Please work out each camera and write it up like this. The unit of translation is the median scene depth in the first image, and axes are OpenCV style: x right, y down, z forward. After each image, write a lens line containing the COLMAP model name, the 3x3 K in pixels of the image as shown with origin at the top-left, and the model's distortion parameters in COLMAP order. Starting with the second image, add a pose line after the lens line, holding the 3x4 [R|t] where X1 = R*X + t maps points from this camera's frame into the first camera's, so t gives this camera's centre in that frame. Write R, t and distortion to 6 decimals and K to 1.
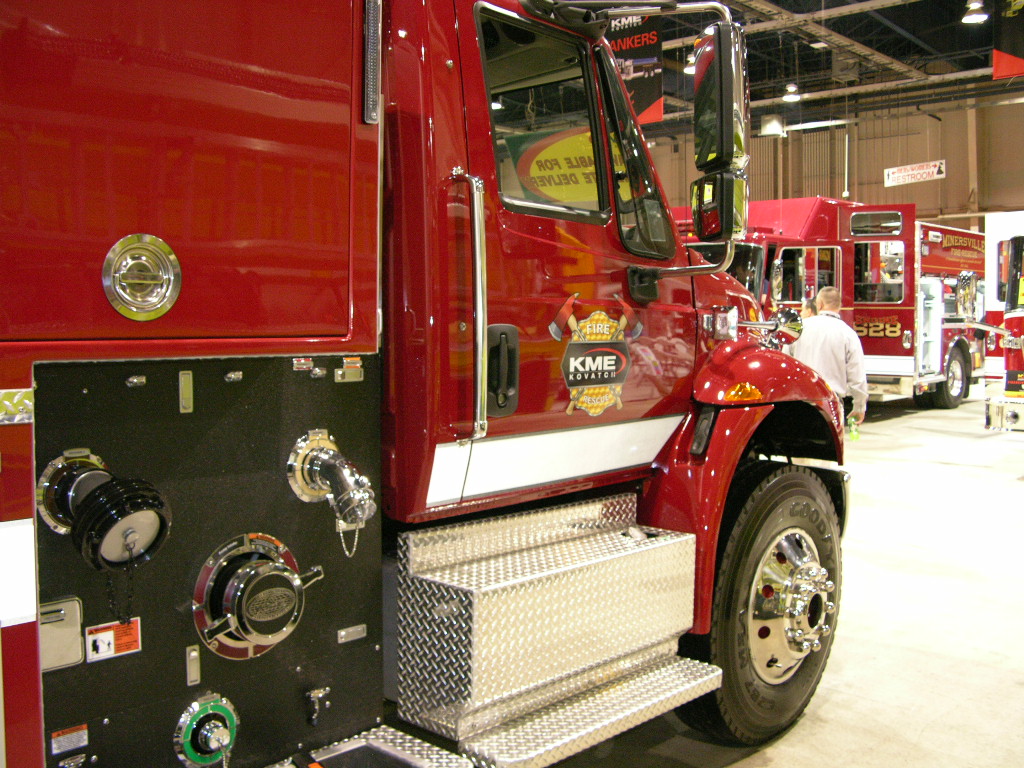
lens RADIAL K [[1066.3, 0, 508.5], [0, 1066.3, 385.1], [0, 0, 1]] dist [-0.208427, 0.254800]
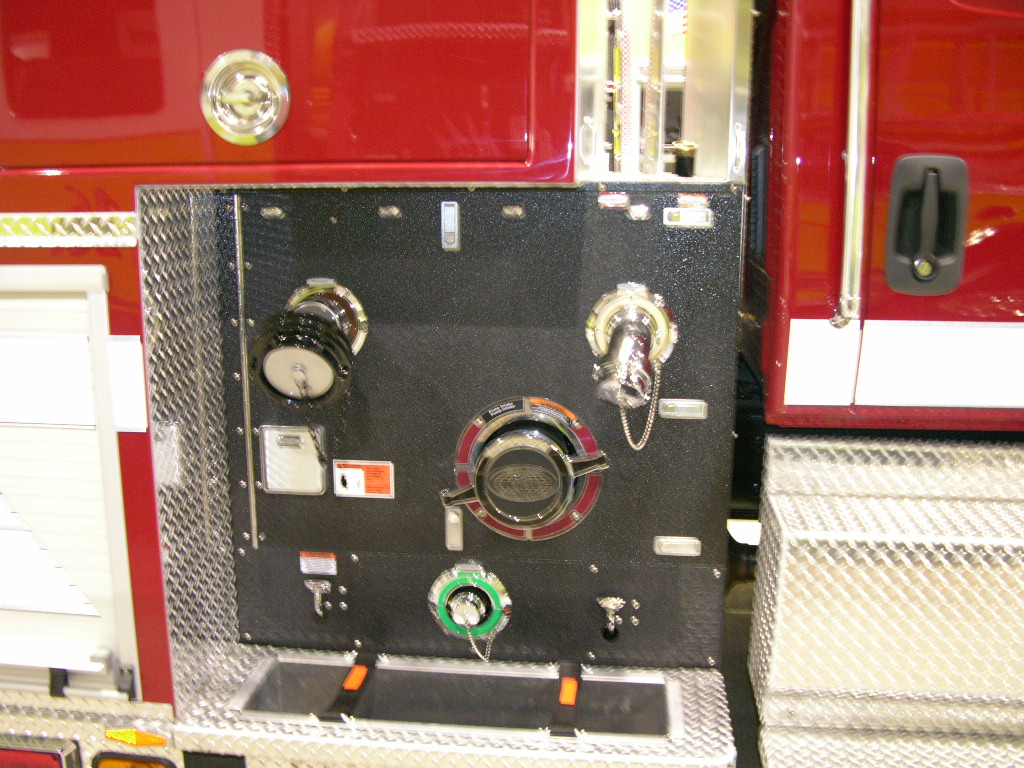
lens RADIAL K [[1066.3, 0, 508.5], [0, 1066.3, 385.1], [0, 0, 1]] dist [-0.208427, 0.254800]
pose [[0.584503, 0.163027, -0.794845, 0.438329], [-0.044471, 0.984571, 0.169238, -0.014086], [0.810172, -0.063573, 0.582735, 0.493698]]
